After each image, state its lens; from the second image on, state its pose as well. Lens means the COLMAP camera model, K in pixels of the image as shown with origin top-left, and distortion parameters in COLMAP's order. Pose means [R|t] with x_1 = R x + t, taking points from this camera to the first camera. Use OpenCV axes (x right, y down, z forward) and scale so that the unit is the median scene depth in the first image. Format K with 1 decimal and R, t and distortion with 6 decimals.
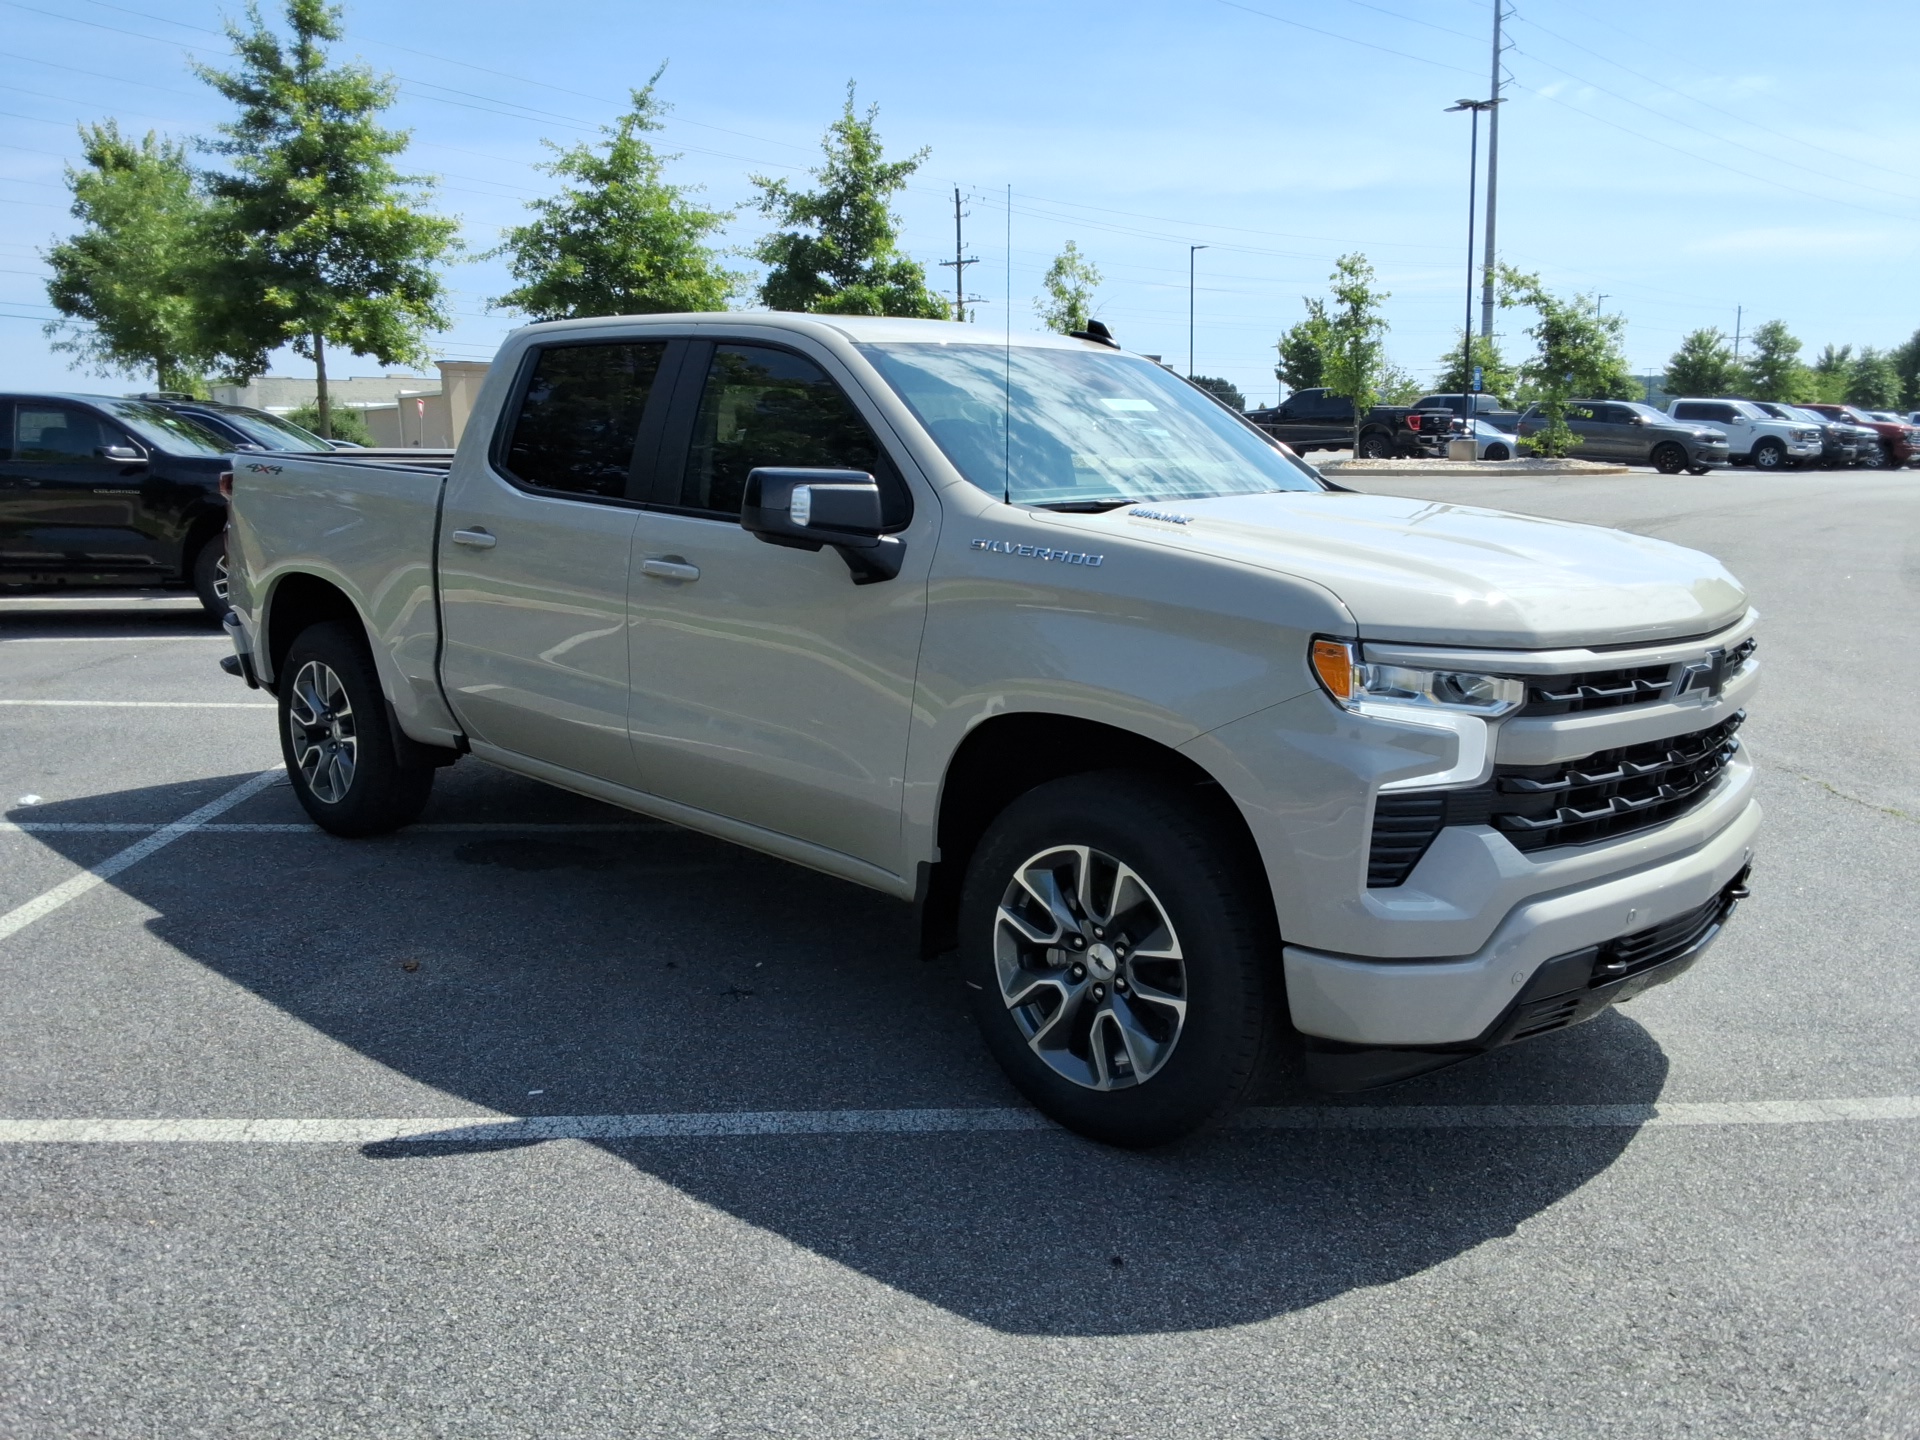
lens RADIAL K [[1538.5, 0, 975.1], [0, 1538.5, 711.7], [0, 0, 1]] dist [0.108405, -0.172315]
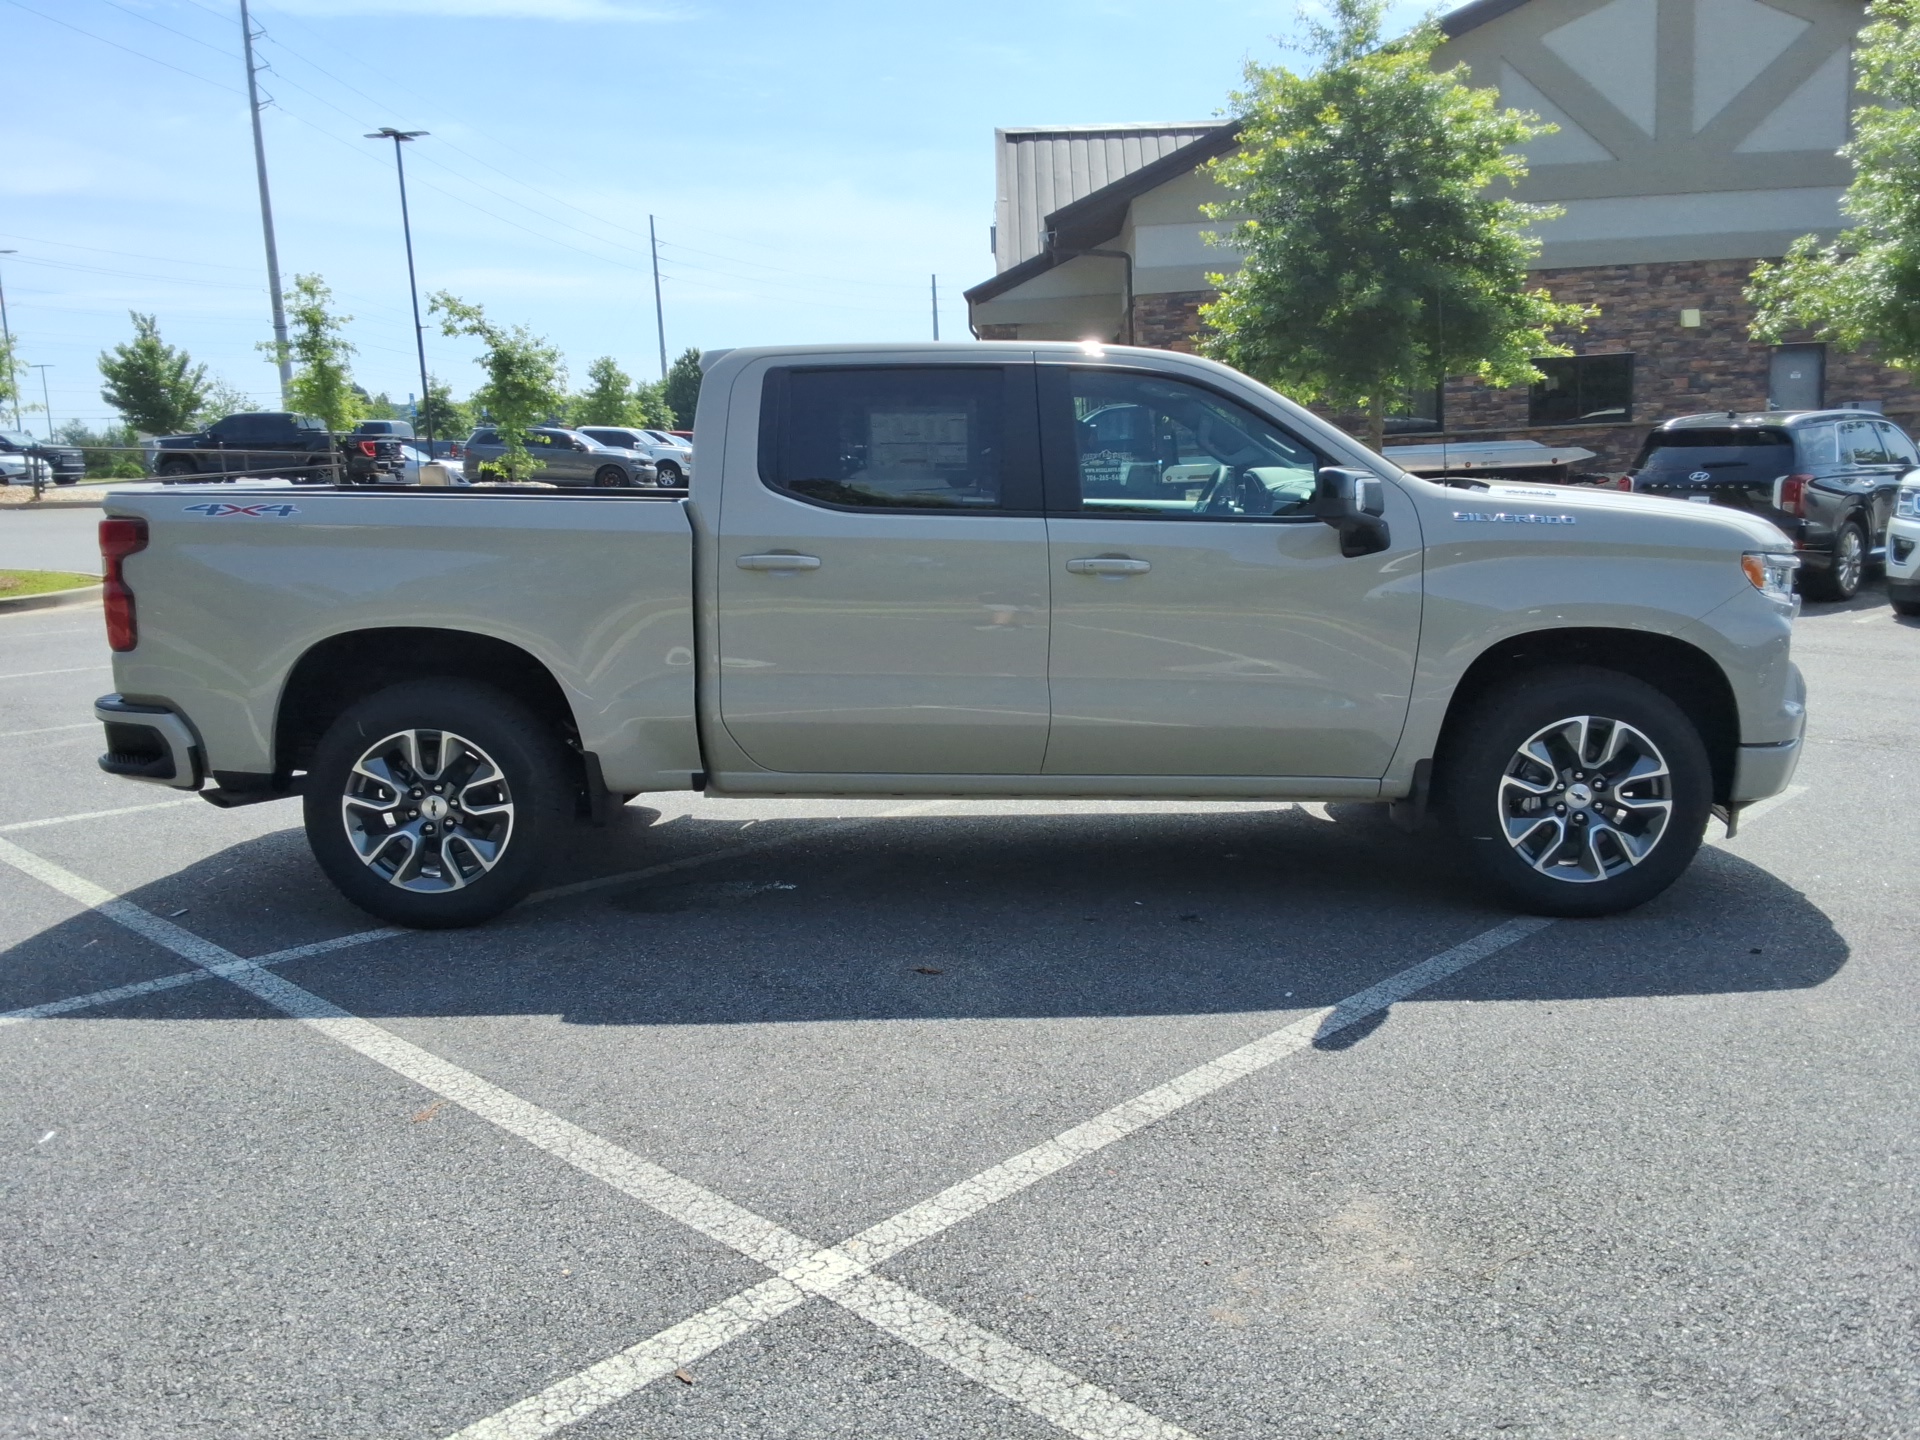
lens RADIAL K [[1538.5, 0, 972.5], [0, 1538.5, 713.5], [0, 0, 1]] dist [0.108405, -0.172315]
pose [[0.734651, -0.130094, 0.665855, -0.222664], [0.140689, 0.989322, 0.038067, -0.008767], [-0.663697, 0.065712, 0.745109, 0.047367]]
